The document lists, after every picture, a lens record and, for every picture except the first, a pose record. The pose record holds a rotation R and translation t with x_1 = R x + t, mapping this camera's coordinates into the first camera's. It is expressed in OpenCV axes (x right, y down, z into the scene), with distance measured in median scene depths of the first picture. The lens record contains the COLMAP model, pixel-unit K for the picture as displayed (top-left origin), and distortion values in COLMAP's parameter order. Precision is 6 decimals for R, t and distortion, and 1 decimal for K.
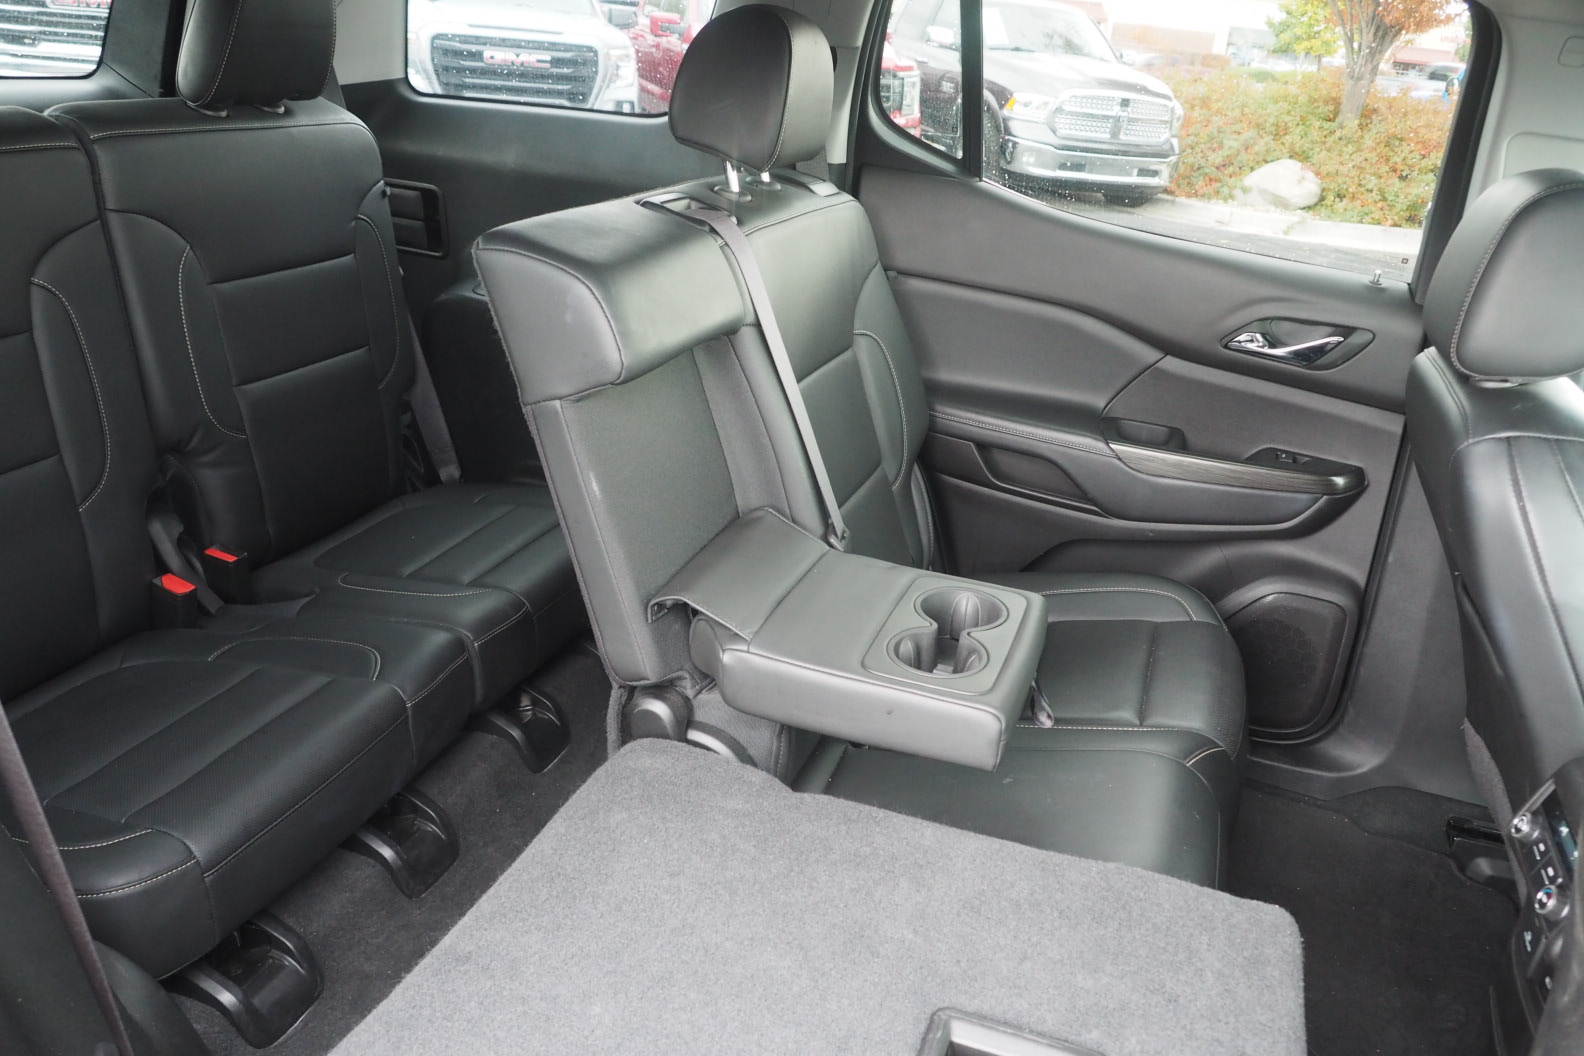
lens RADIAL K [[1153.8, 0, 781.9], [0, 1153.8, 537.8], [0, 0, 1]] dist [-0.036608, -0.000323]
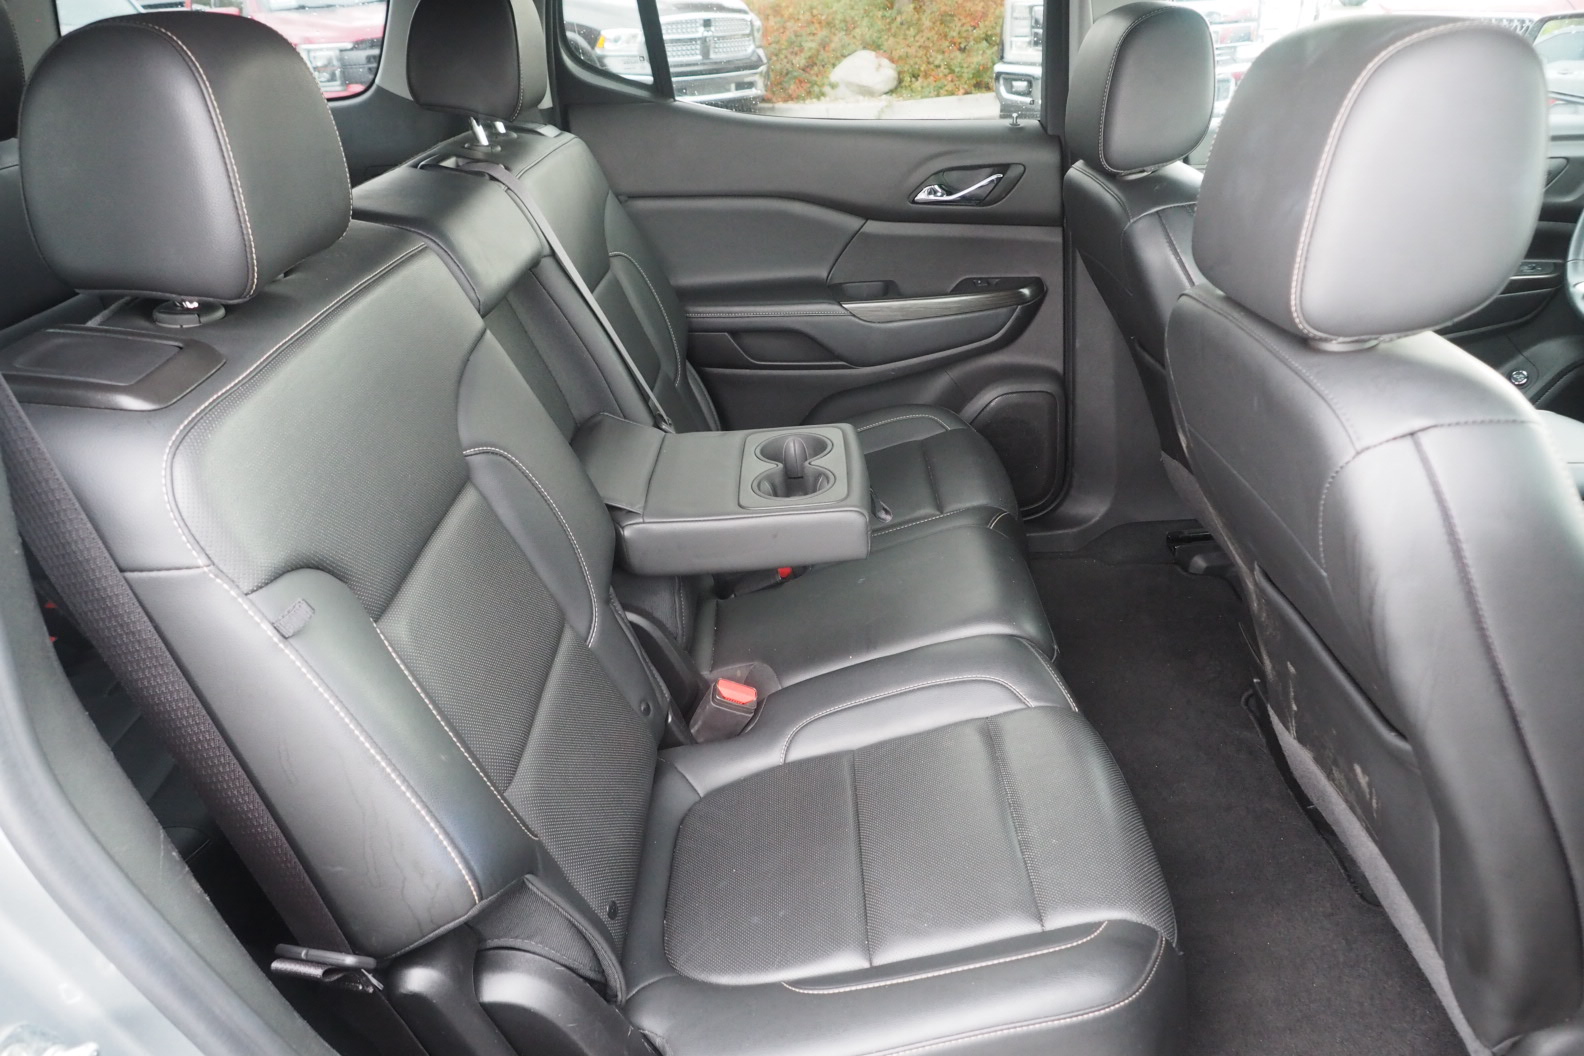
lens RADIAL K [[1113.1, 0, 803.0], [0, 1113.1, 532.9], [0, 0, 1]] dist [-0.039708, 0.000151]
pose [[0.927409, -0.272426, 0.256313, -0.105503], [0.257967, 0.962035, 0.089121, 0.030827], [-0.270861, -0.016531, 0.962476, -0.078521]]
